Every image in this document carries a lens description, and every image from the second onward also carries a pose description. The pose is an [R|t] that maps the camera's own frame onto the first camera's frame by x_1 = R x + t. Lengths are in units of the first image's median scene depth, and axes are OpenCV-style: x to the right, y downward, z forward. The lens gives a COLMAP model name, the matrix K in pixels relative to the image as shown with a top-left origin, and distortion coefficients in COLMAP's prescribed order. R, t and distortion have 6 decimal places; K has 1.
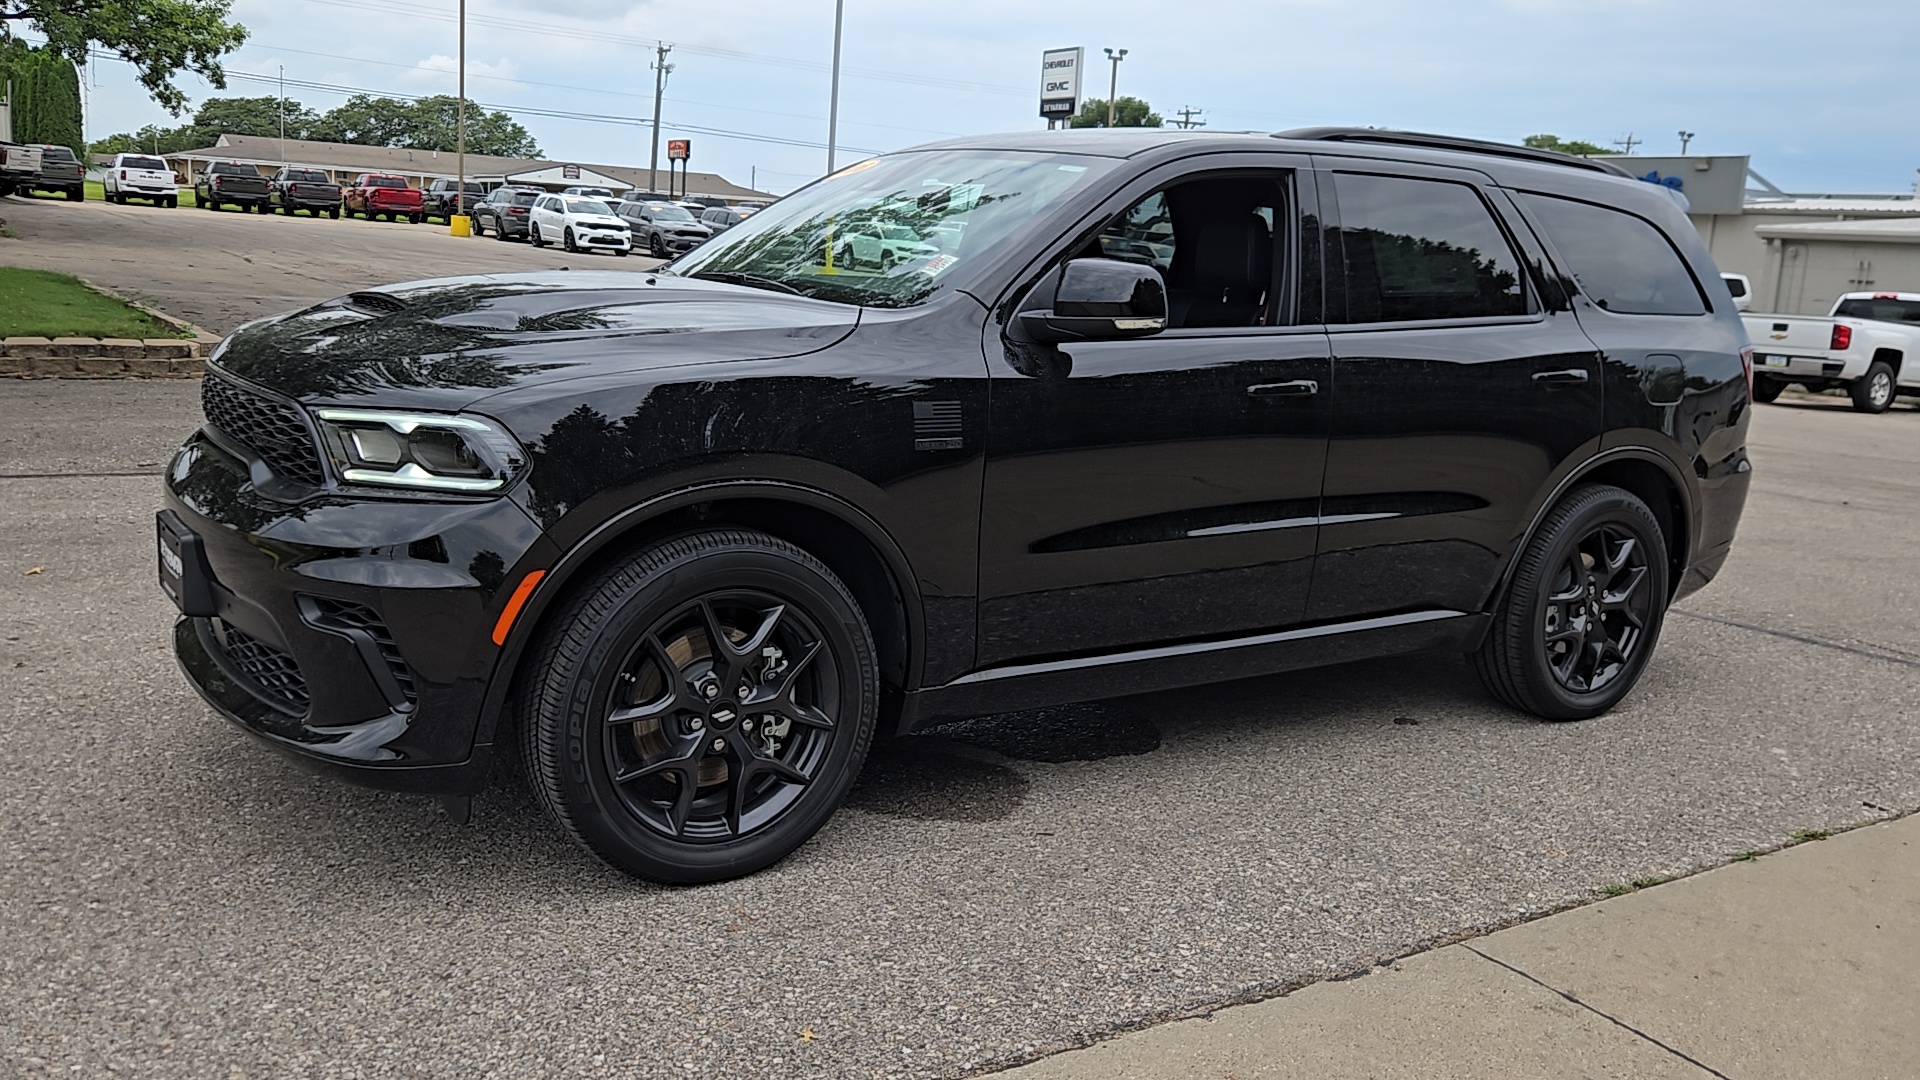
lens RADIAL K [[1610.8, 0, 955.0], [0, 1610.8, 538.7], [0, 0, 1]] dist [0.006989, 0.001893]
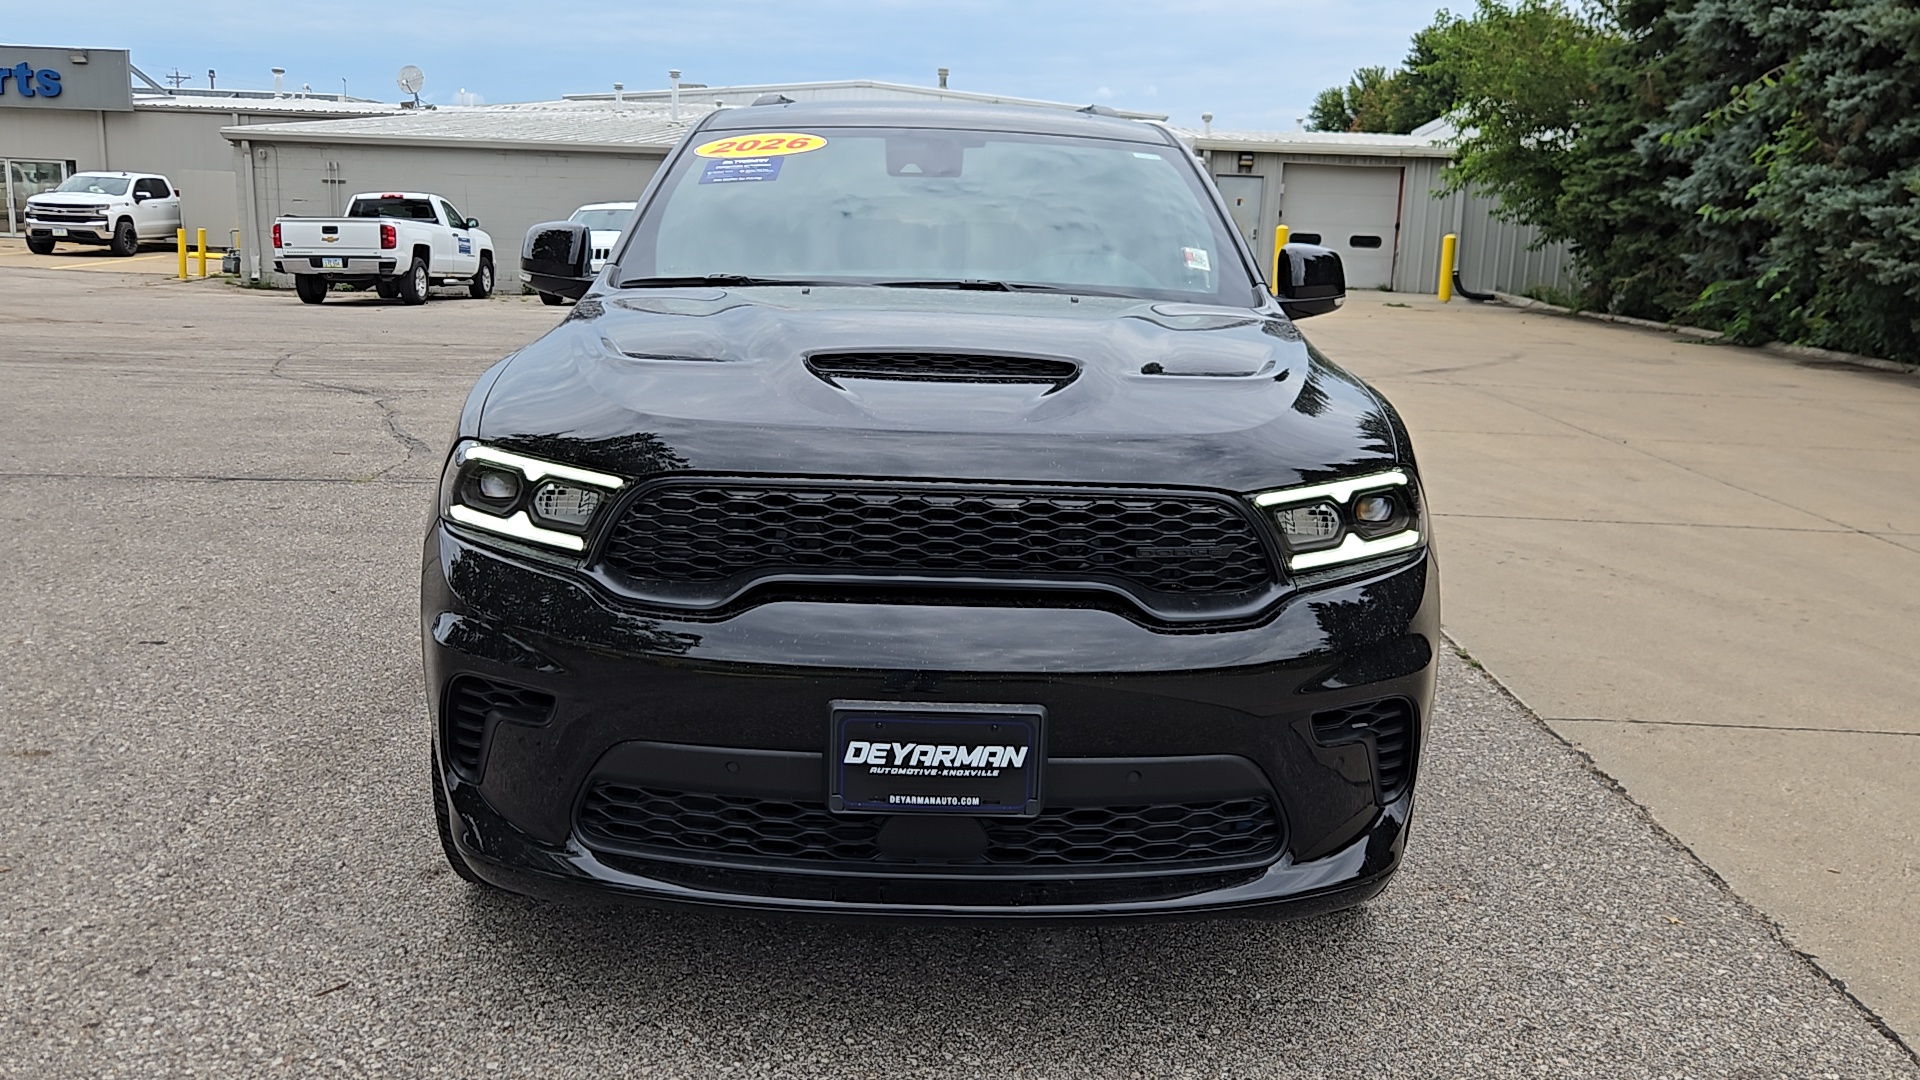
lens RADIAL K [[1610.8, 0, 951.0], [0, 1610.8, 549.9], [0, 0, 1]] dist [0.006989, 0.001893]
pose [[0.544696, -0.215517, 0.810468, -0.161903], [0.155915, 0.975591, 0.154639, -0.028793], [-0.824012, 0.042133, 0.565003, 0.093649]]
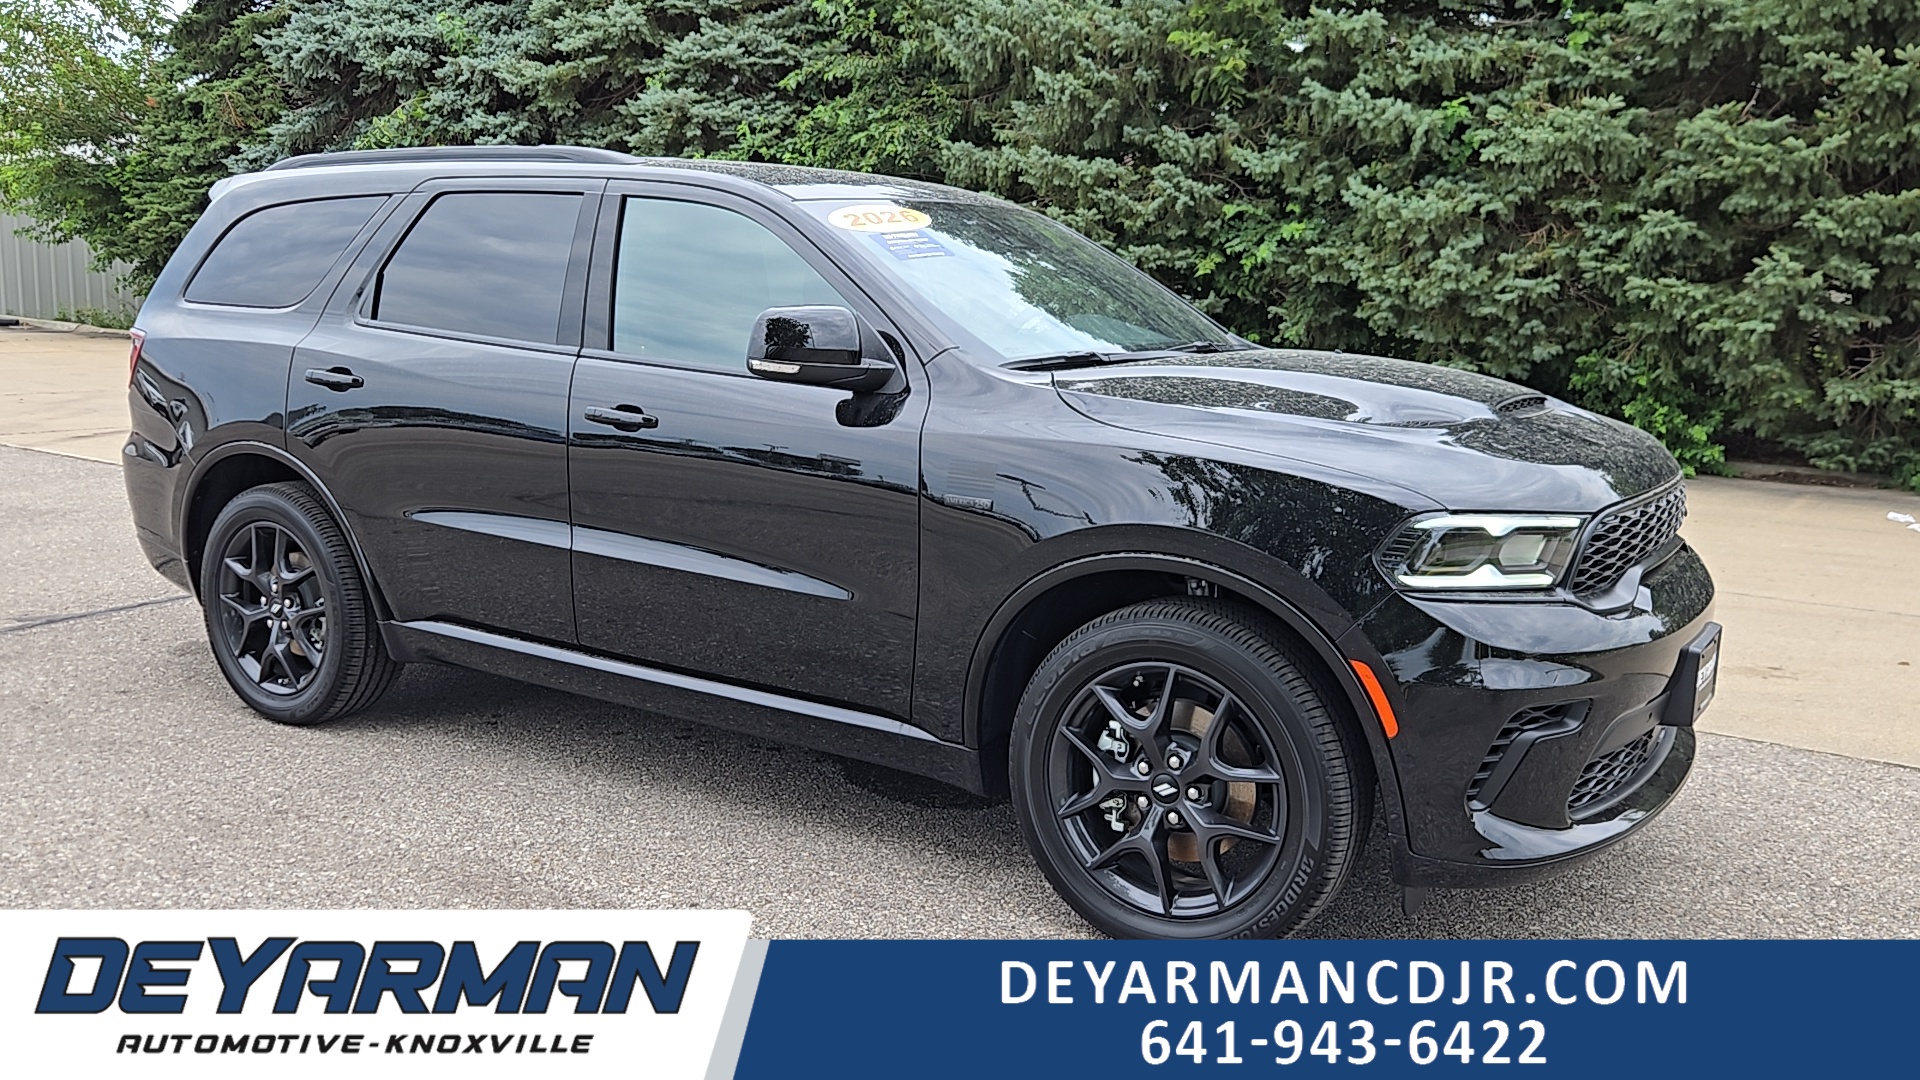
lens RADIAL K [[1610.8, 0, 965.5], [0, 1610.8, 531.9], [0, 0, 1]] dist [0.006989, 0.001893]
pose [[-0.390857, -0.218172, 0.894222, -0.178033], [0.125297, 0.949849, 0.286510, -0.052365], [-0.911884, 0.224028, -0.343918, 0.208994]]
